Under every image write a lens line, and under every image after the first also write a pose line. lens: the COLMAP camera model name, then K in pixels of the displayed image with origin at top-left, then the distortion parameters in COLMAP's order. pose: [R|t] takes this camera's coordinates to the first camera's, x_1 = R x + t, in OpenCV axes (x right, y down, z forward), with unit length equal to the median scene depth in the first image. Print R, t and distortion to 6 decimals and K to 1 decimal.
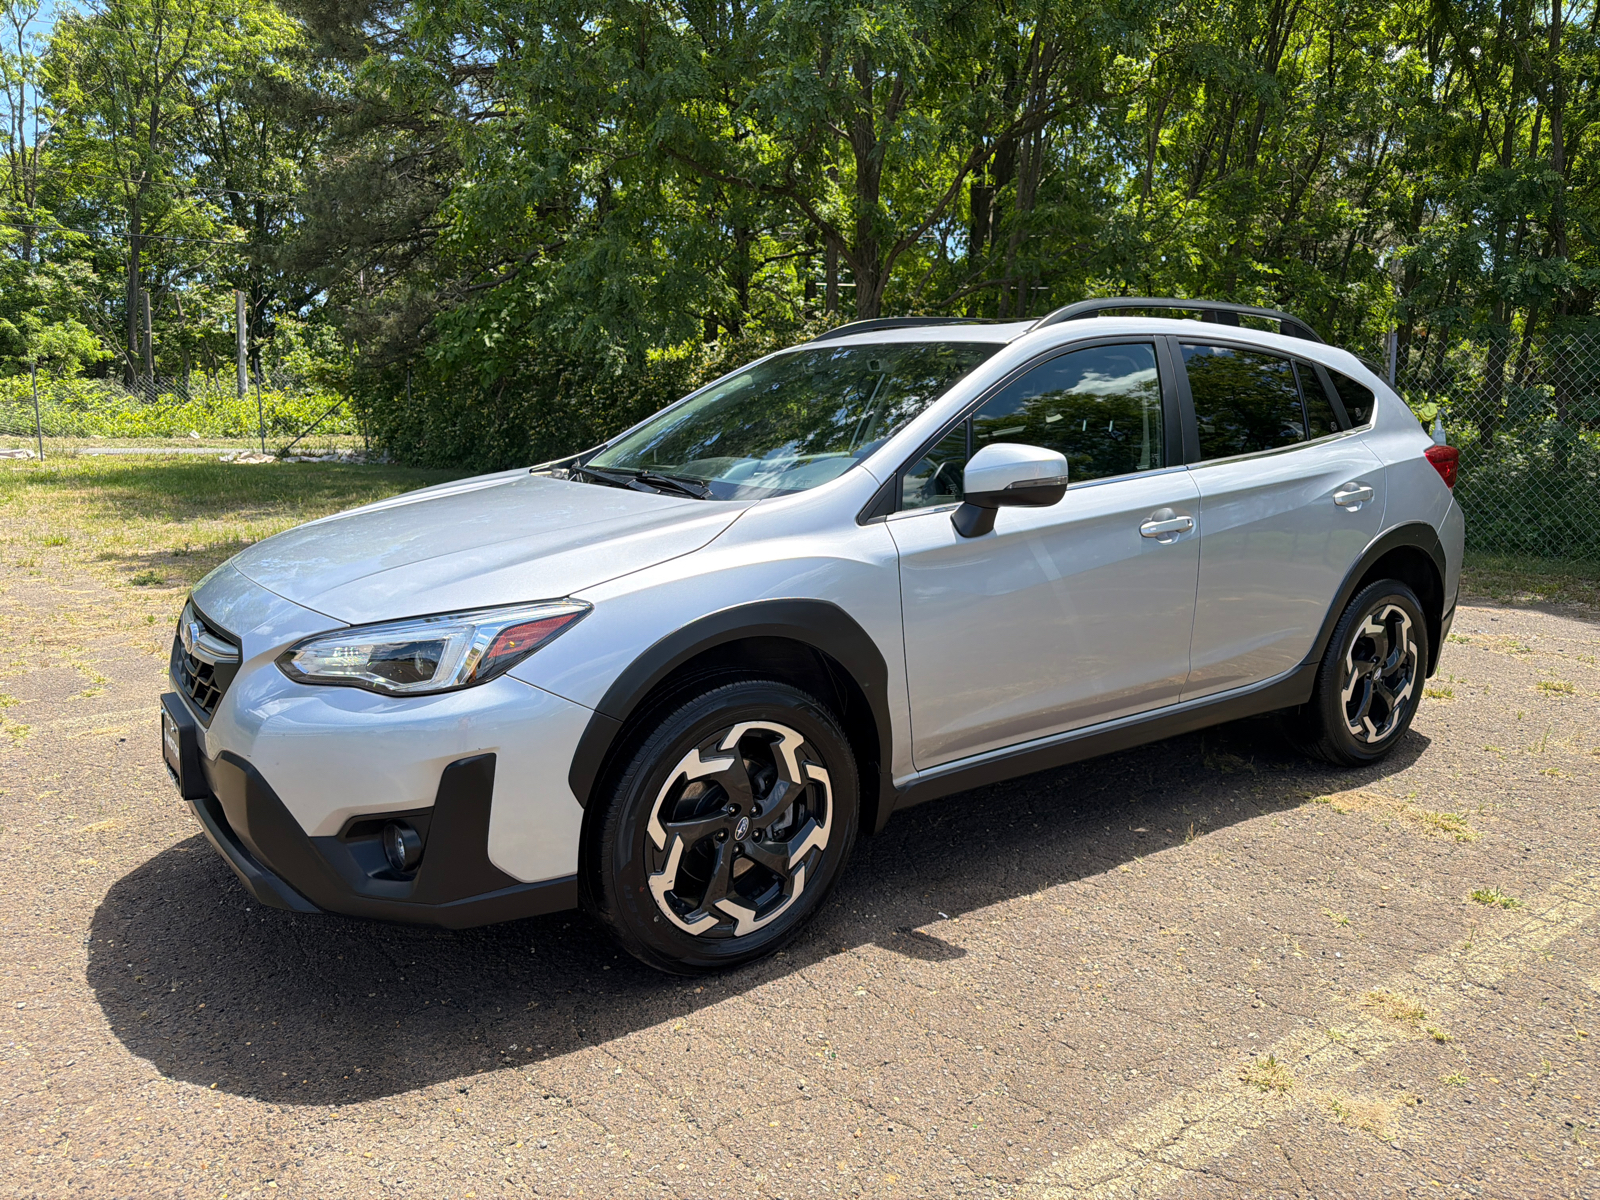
lens RADIAL K [[1130.9, 0, 807.1], [0, 1130.9, 612.5], [0, 0, 1]] dist [0.032447, -0.040720]
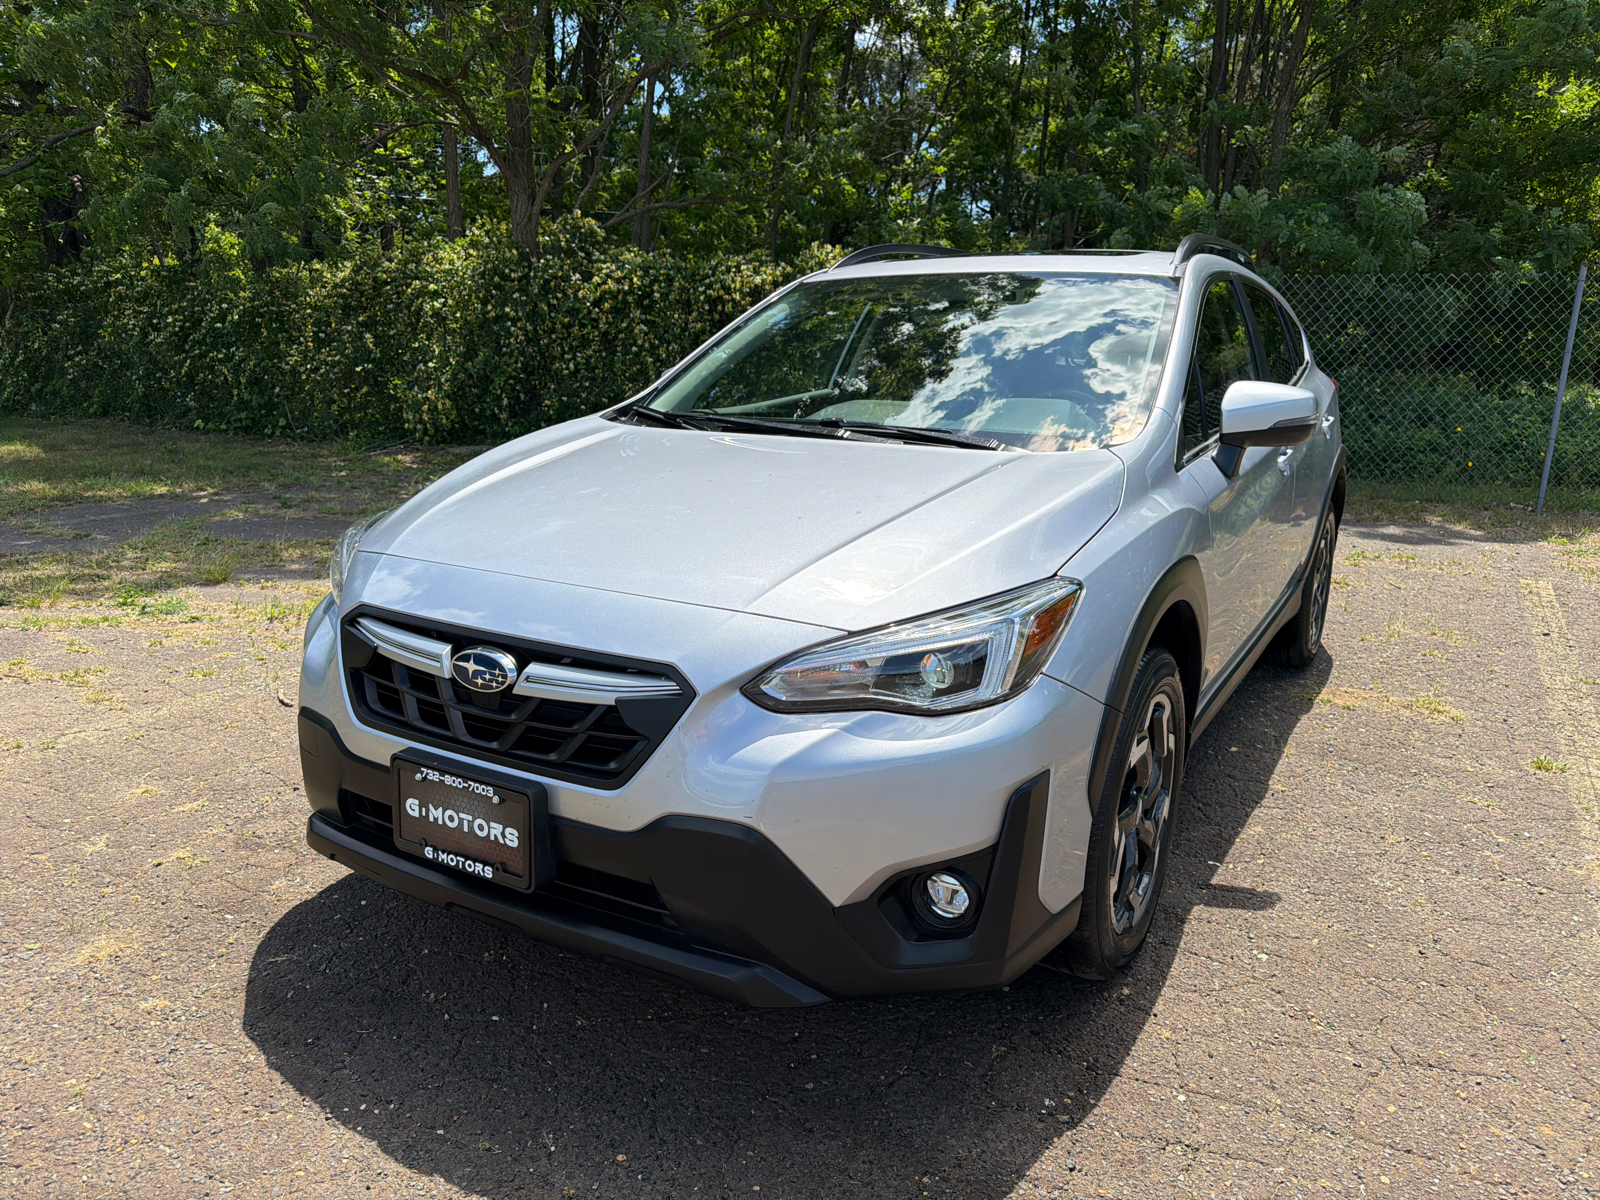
lens RADIAL K [[1130.9, 0, 814.9], [0, 1130.9, 623.8], [0, 0, 1]] dist [0.032447, -0.040720]
pose [[0.911730, -0.094803, 0.399700, -0.640265], [0.066594, 0.994245, 0.083916, -0.053526], [-0.405355, -0.049891, 0.912797, 0.270136]]
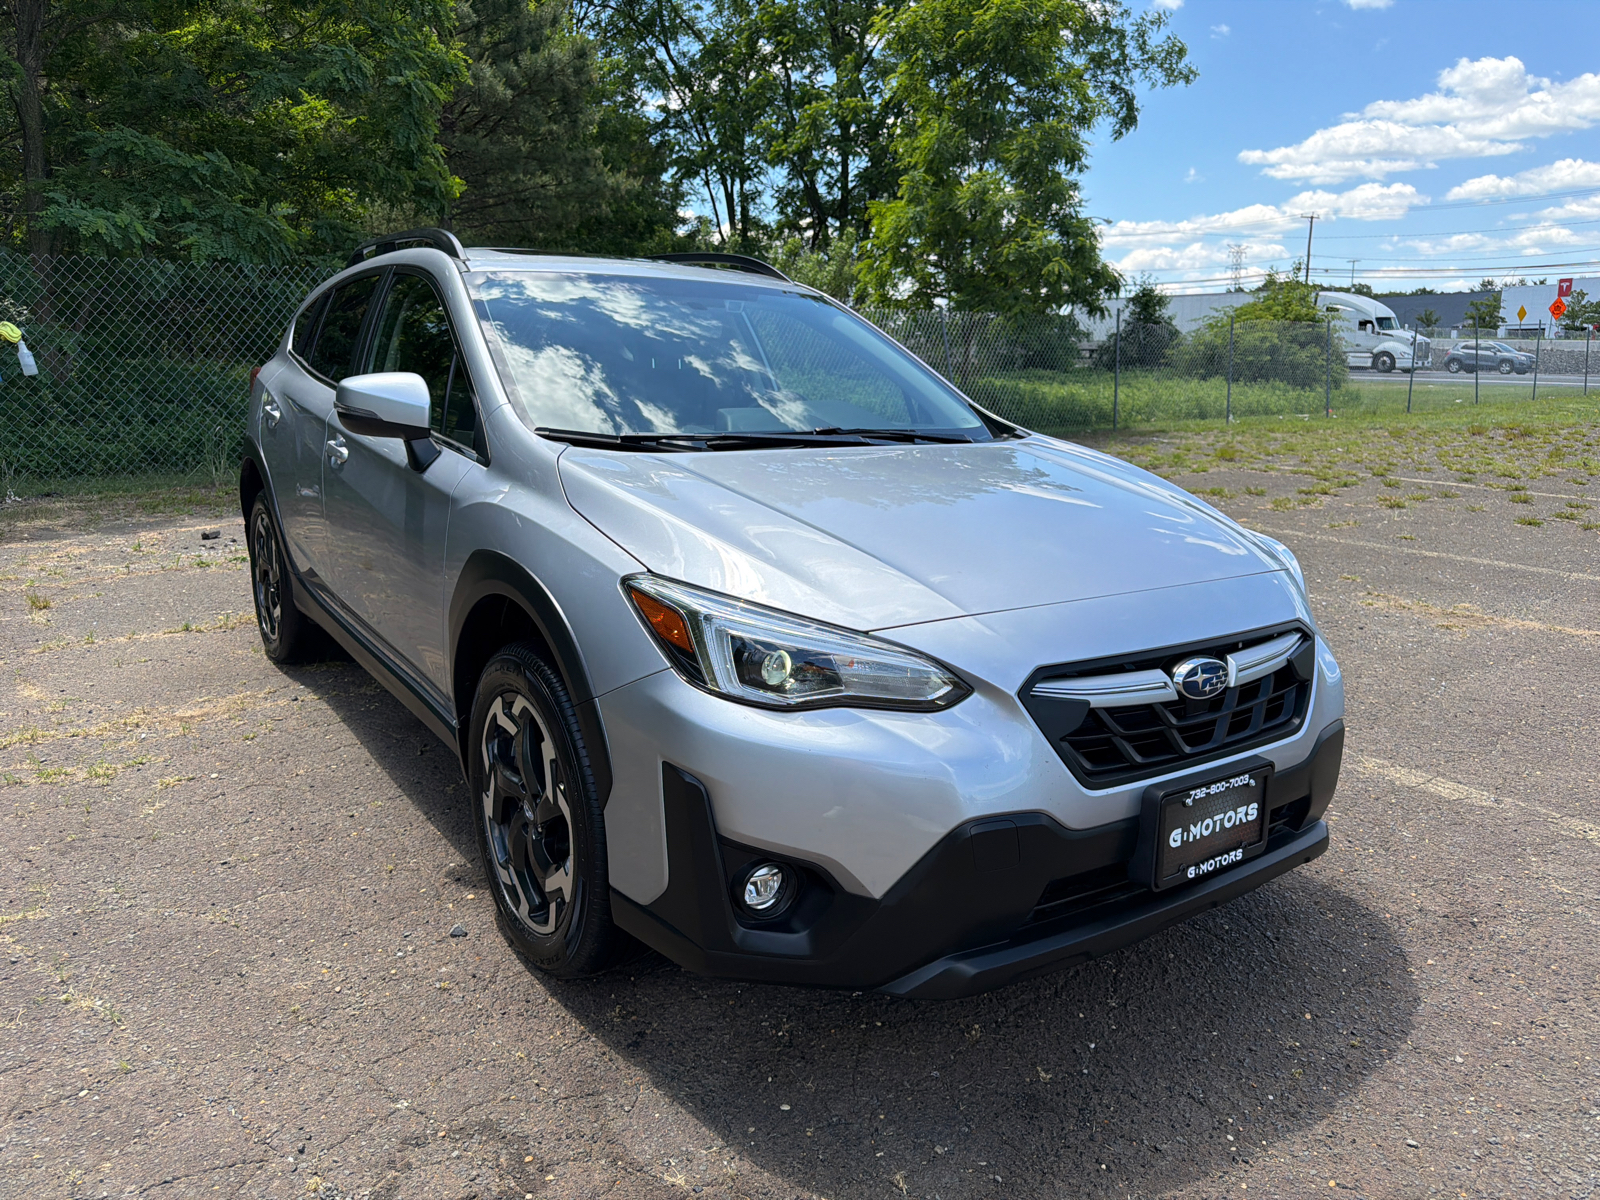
lens RADIAL K [[1130.9, 0, 798.4], [0, 1130.9, 600.0], [0, 0, 1]] dist [0.032447, -0.040720]
pose [[0.018272, -0.224799, 0.974234, -1.283312], [0.156573, 0.963018, 0.219274, -0.238044], [-0.987497, 0.148532, 0.052793, 1.233012]]
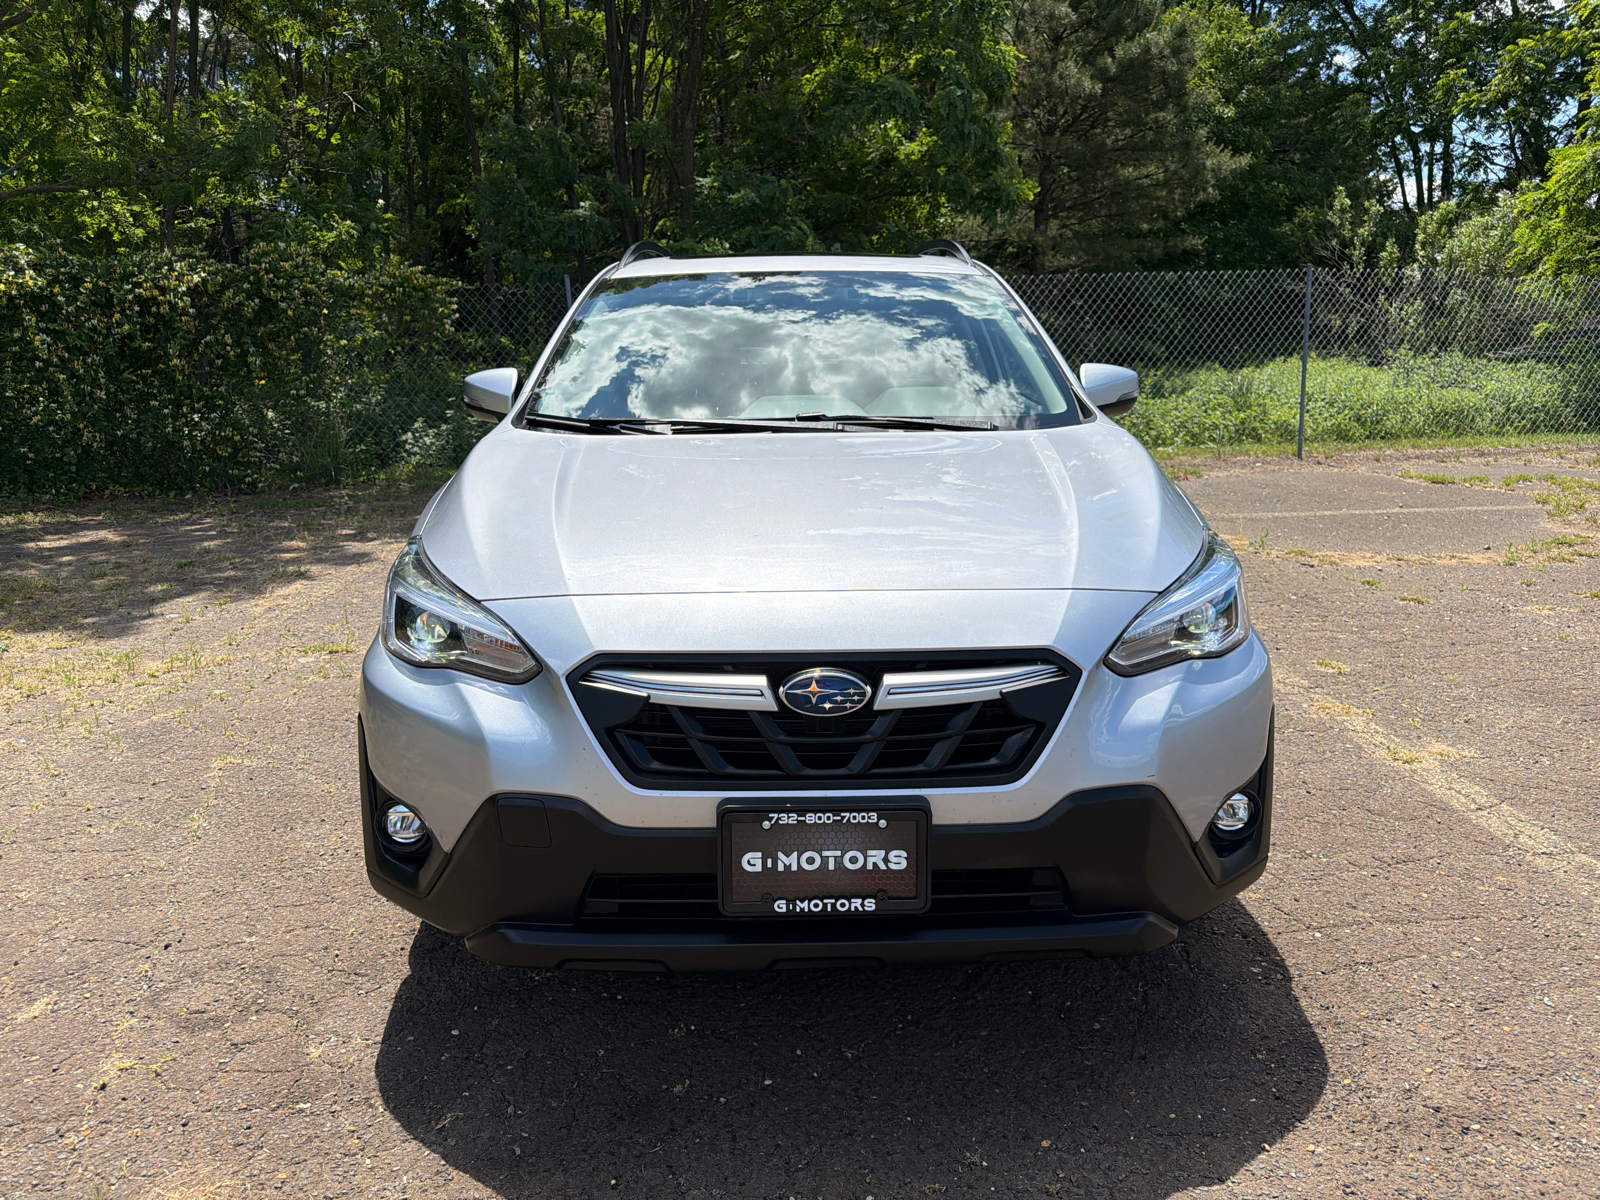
lens RADIAL K [[1130.9, 0, 814.2], [0, 1130.9, 601.9], [0, 0, 1]] dist [0.032447, -0.040720]
pose [[0.557248, -0.201298, 0.805576, -1.079041], [0.166476, 0.977556, 0.129115, -0.117936], [-0.813486, 0.062161, 0.578253, 0.628937]]
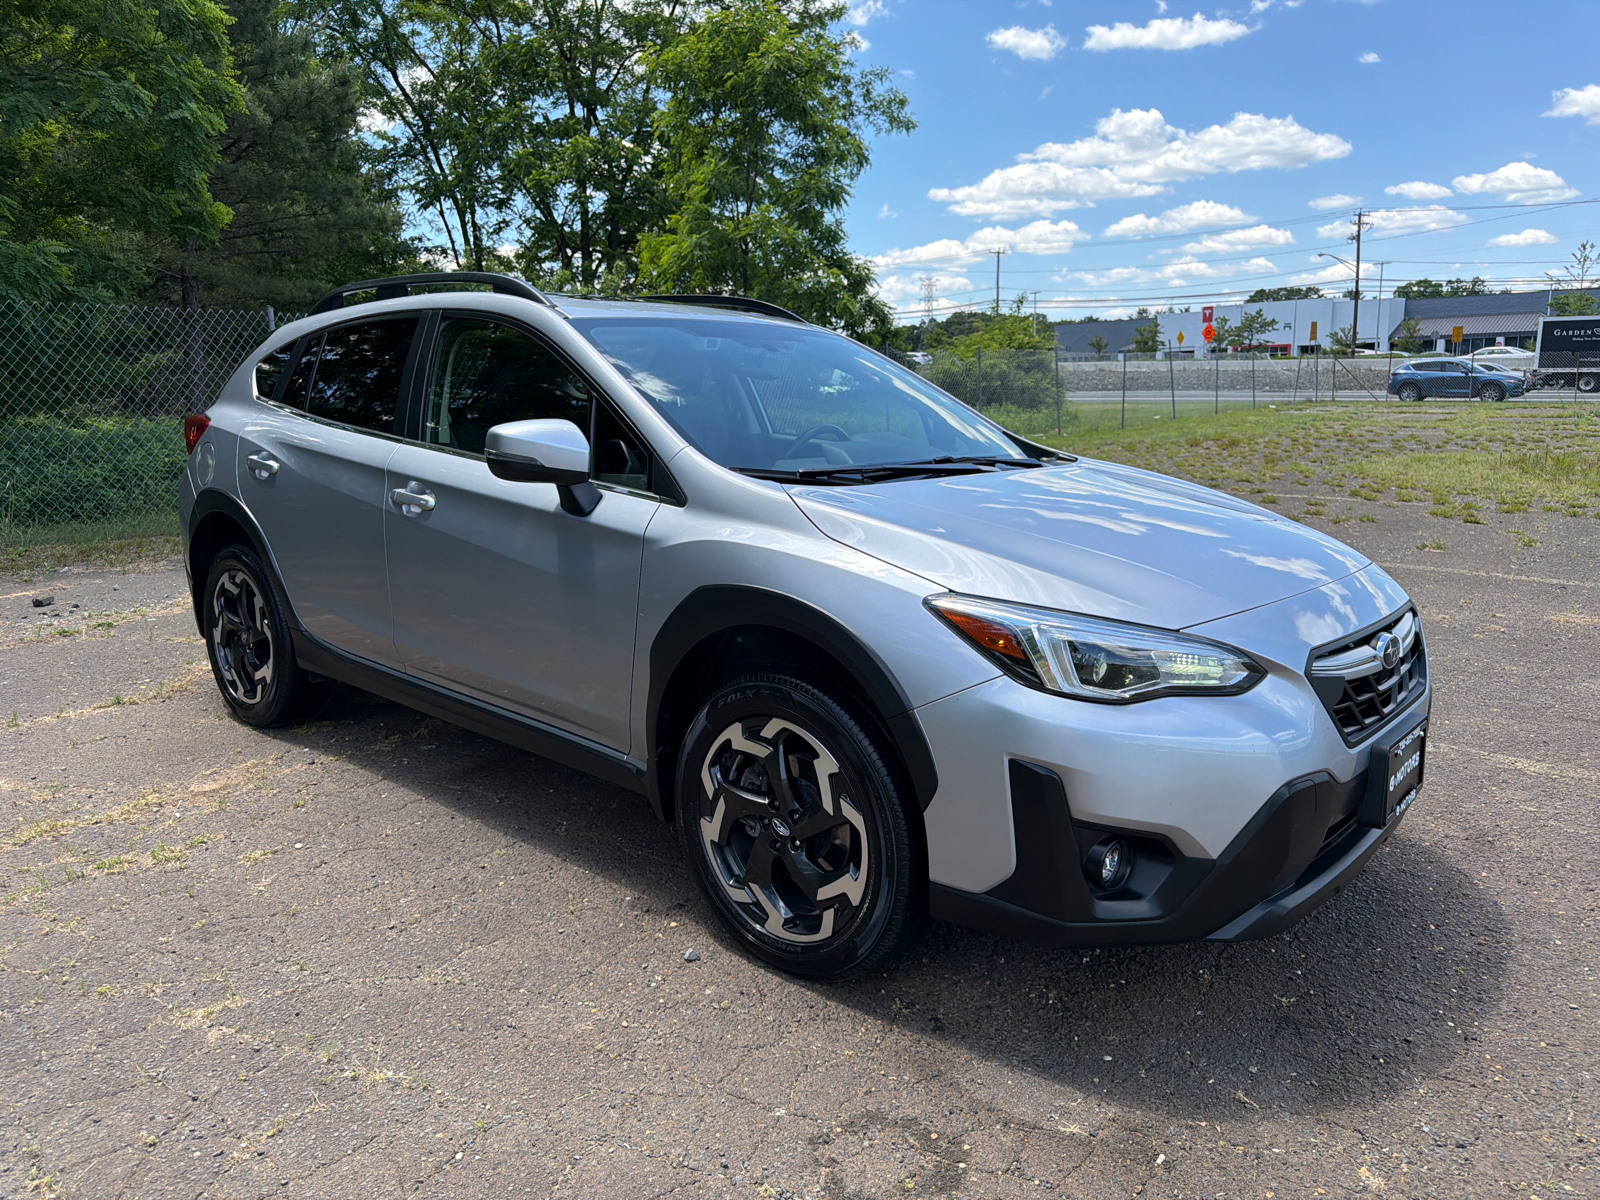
lens RADIAL K [[1130.9, 0, 786.2], [0, 1130.9, 612.8], [0, 0, 1]] dist [0.032447, -0.040720]
pose [[-0.215319, -0.203795, 0.955042, -1.319477], [0.169898, 0.955249, 0.242144, -0.316572], [-0.961651, 0.214397, -0.171059, 1.644636]]
